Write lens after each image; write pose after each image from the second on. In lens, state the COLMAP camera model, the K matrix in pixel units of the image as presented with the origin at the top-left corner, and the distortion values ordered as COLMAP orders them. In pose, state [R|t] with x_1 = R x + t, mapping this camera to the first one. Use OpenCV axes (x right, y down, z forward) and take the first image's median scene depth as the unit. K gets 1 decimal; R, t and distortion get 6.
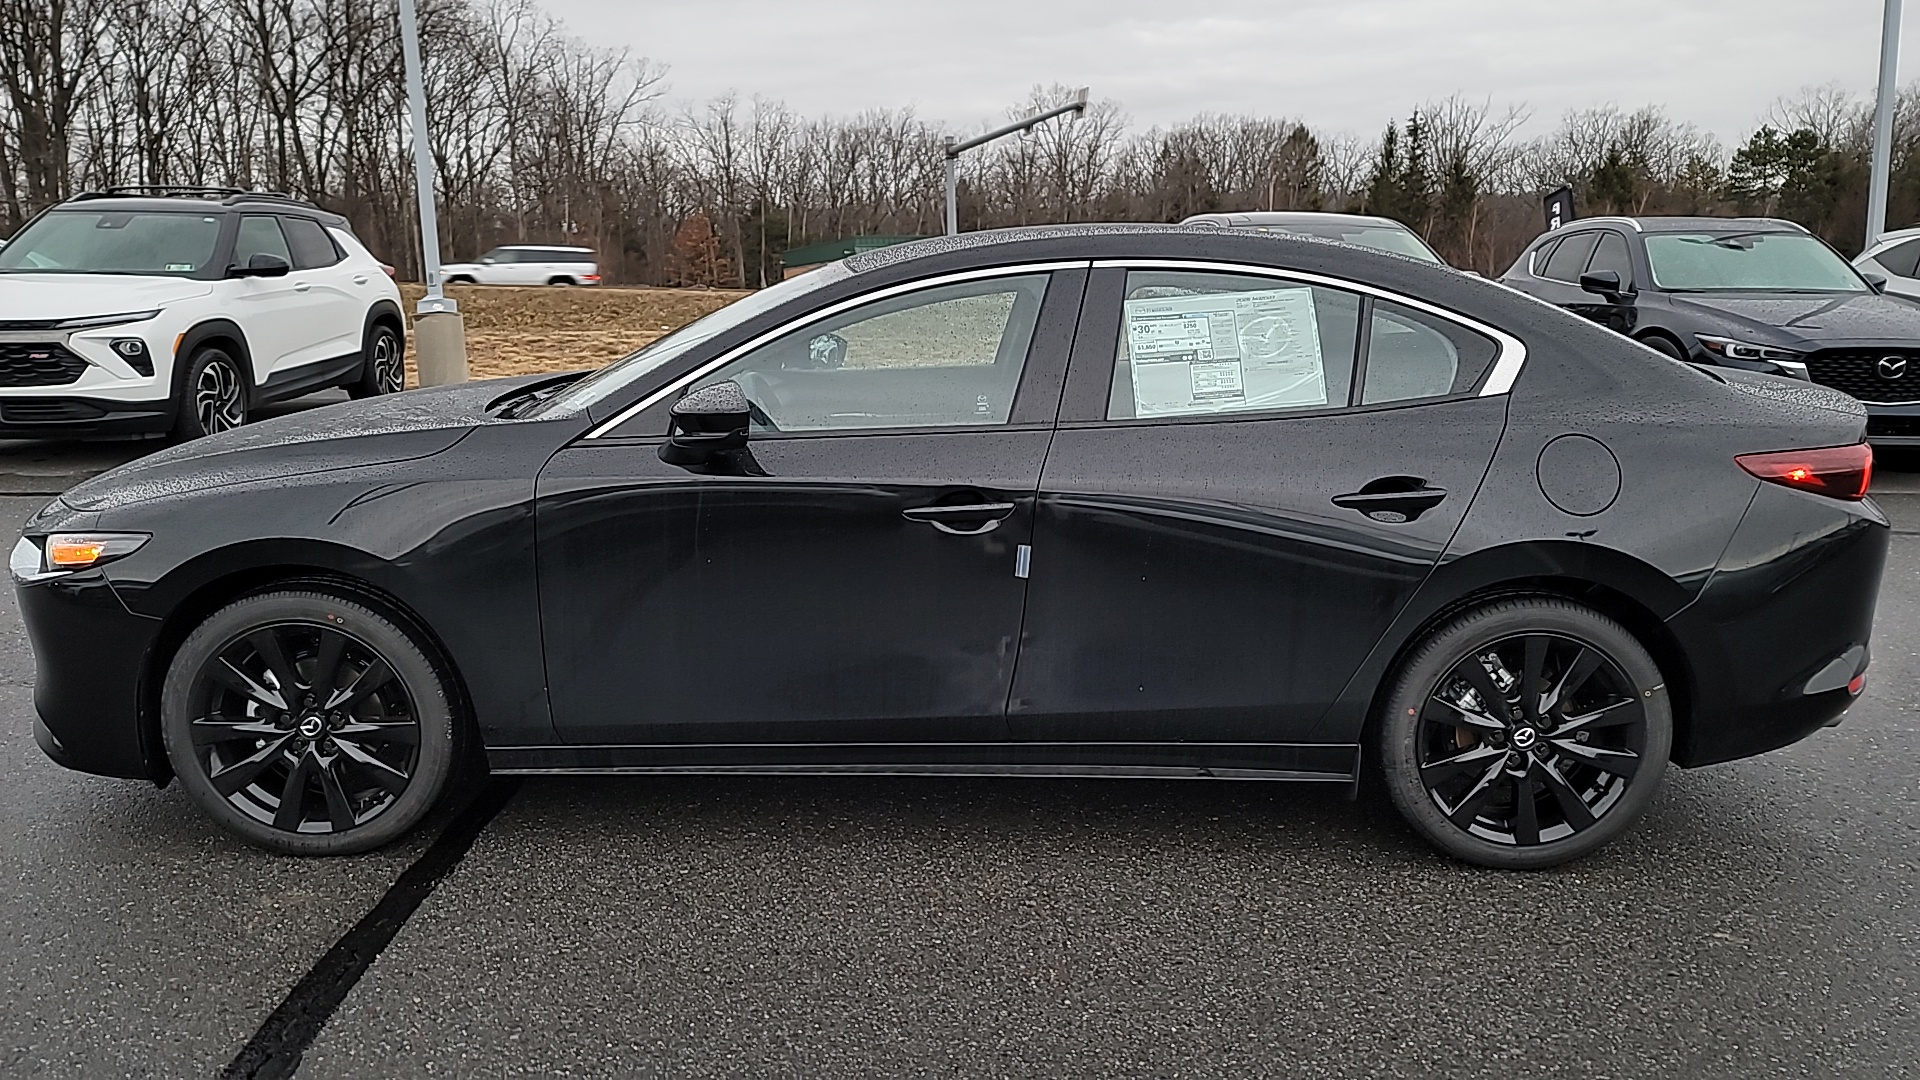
lens RADIAL K [[1447.3, 0, 955.6], [0, 1447.3, 539.5], [0, 0, 1]] dist [0.051780, -0.031508]
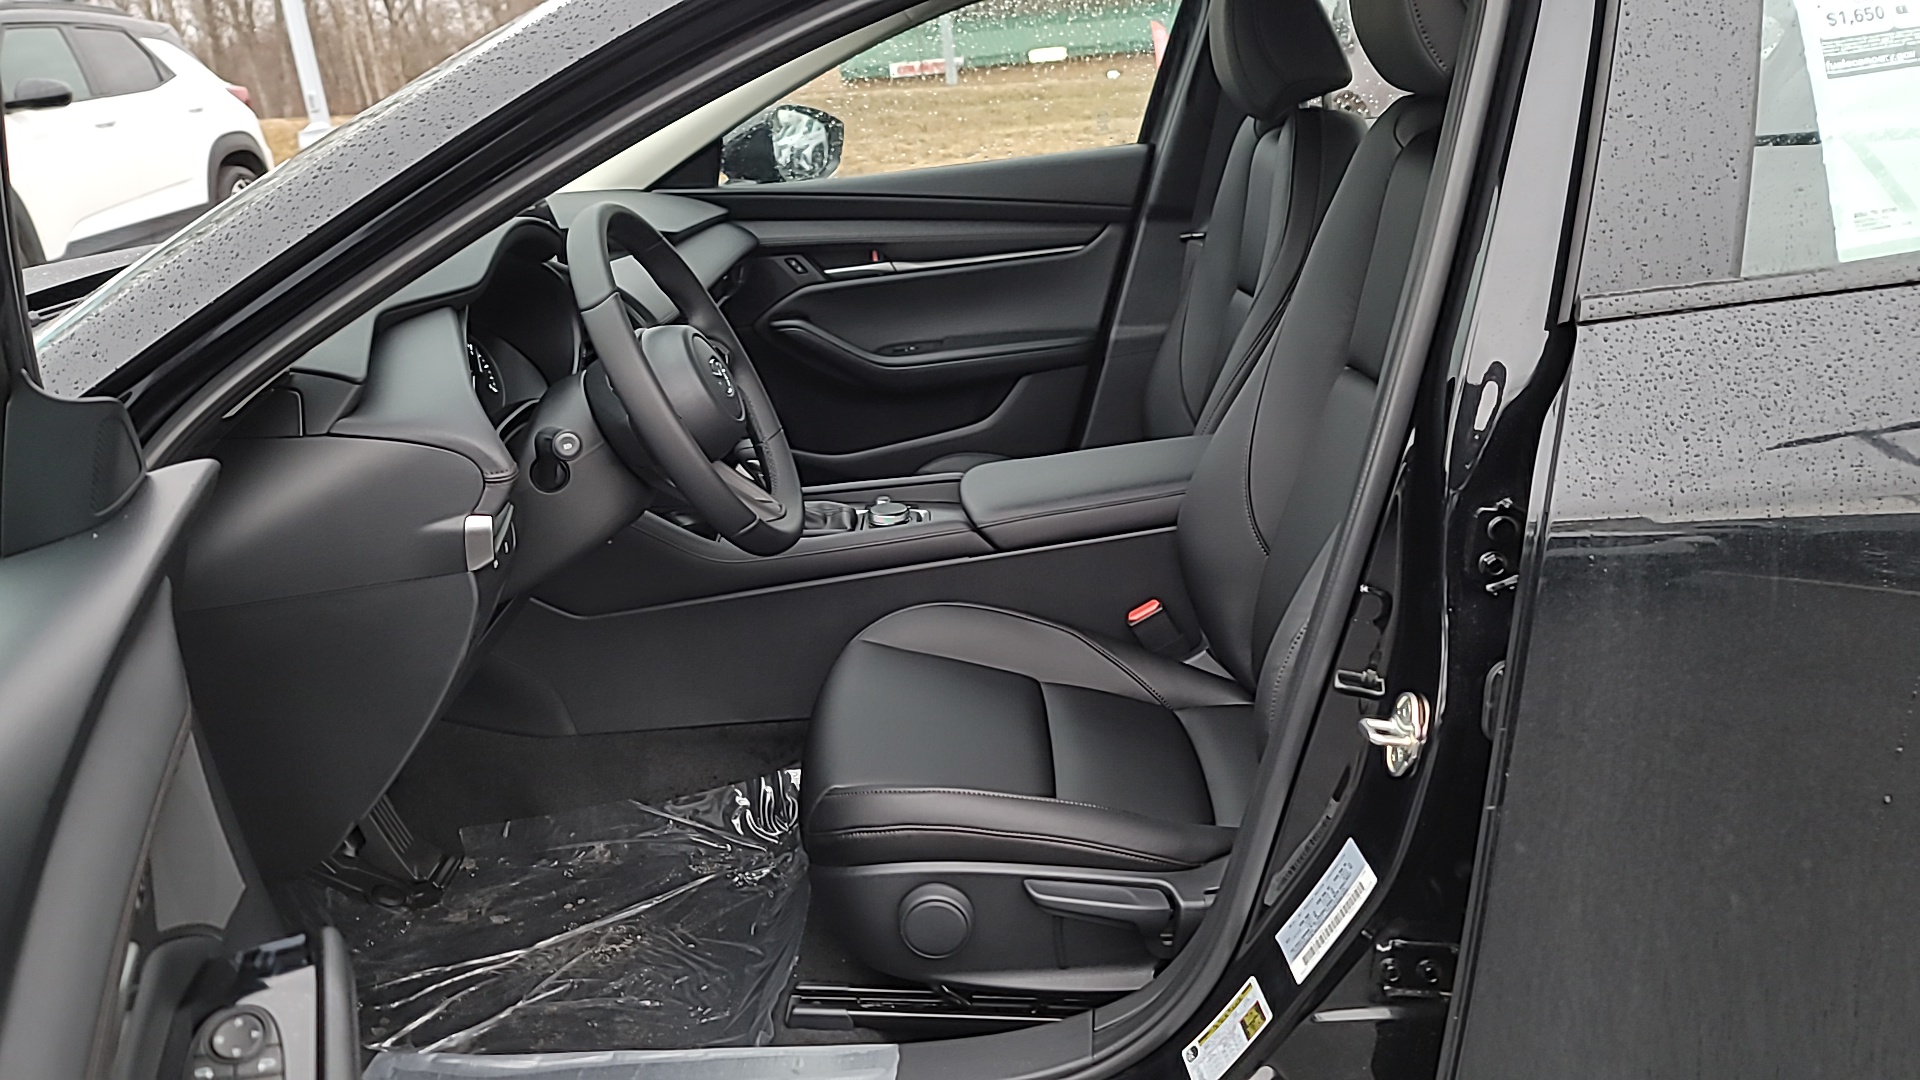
lens RADIAL K [[1447.3, 0, 960.1], [0, 1447.3, 540.5], [0, 0, 1]] dist [0.051780, -0.031508]
pose [[0.997150, -0.074444, -0.012283, -0.019243], [0.075411, 0.988556, 0.130656, -0.027168], [0.002415, -0.131210, 0.991352, 0.234887]]
